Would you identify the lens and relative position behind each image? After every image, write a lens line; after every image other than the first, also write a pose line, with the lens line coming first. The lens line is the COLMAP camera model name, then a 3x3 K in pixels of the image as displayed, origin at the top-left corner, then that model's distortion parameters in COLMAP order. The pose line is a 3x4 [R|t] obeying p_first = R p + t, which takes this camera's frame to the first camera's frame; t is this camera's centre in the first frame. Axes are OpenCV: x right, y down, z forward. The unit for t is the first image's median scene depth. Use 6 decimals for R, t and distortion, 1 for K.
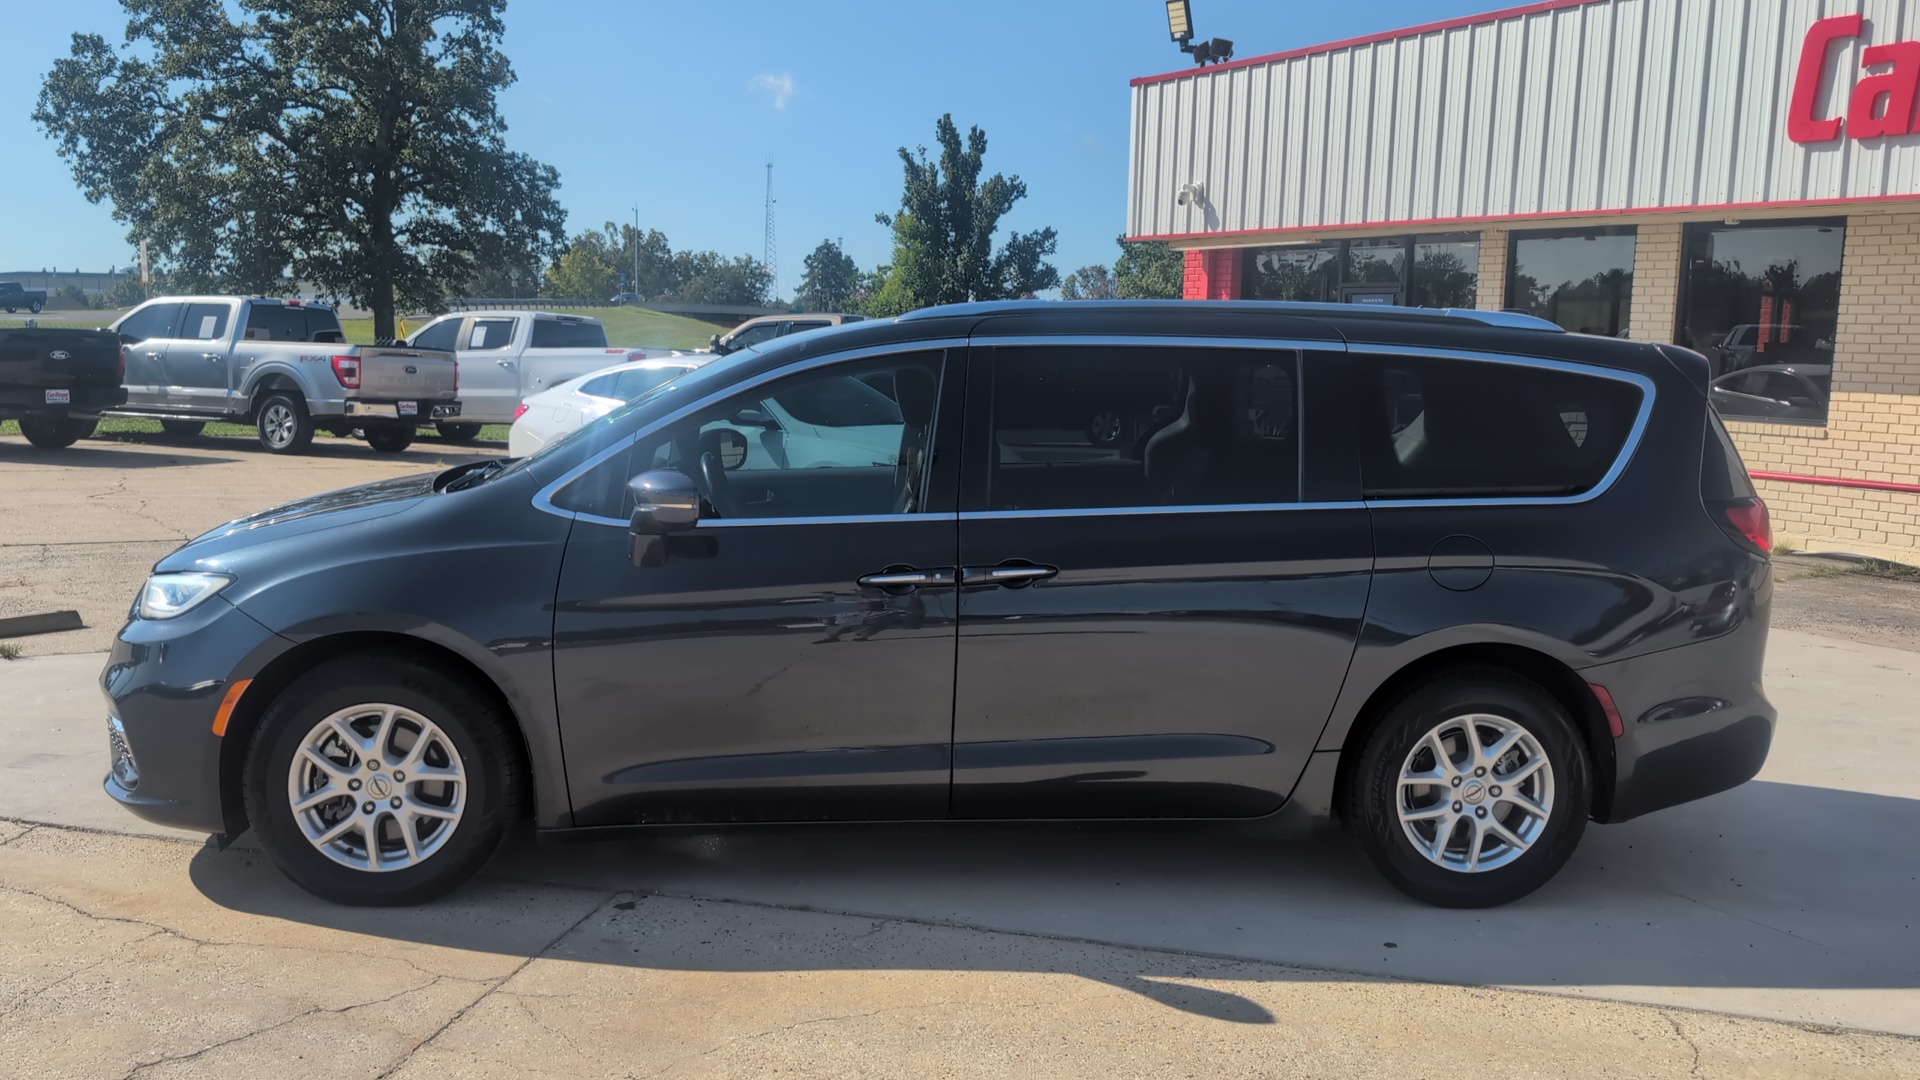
lens RADIAL K [[1596.6, 0, 968.9], [0, 1596.6, 546.8], [0, 0, 1]] dist [0.003665, -0.003136]
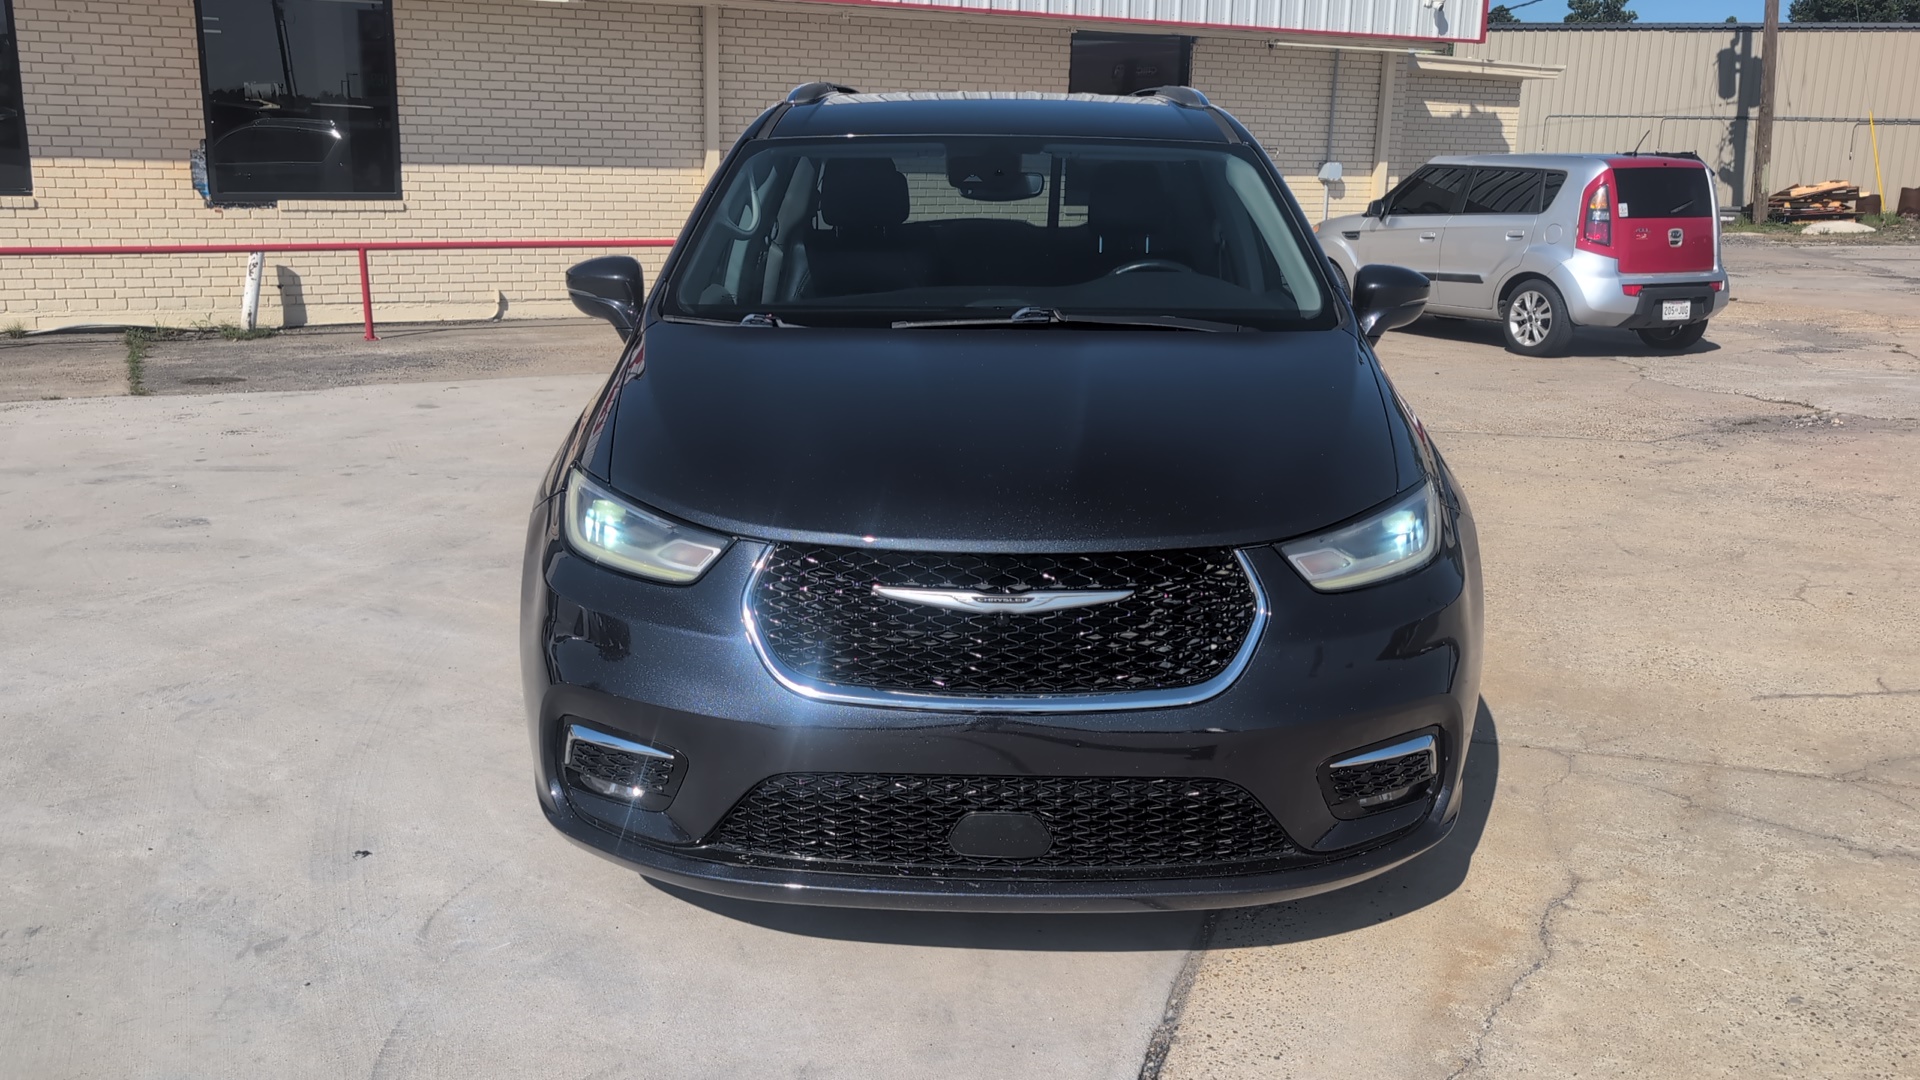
lens RADIAL K [[1598.6, 0, 975.8], [0, 1598.6, 545.5], [0, 0, 1]] dist [0.019349, -0.017574]
pose [[0.092603, -0.260911, 0.960911, -1.181260], [0.115075, 0.961396, 0.249952, -0.154622], [-0.989031, 0.087431, 0.119052, 1.113454]]
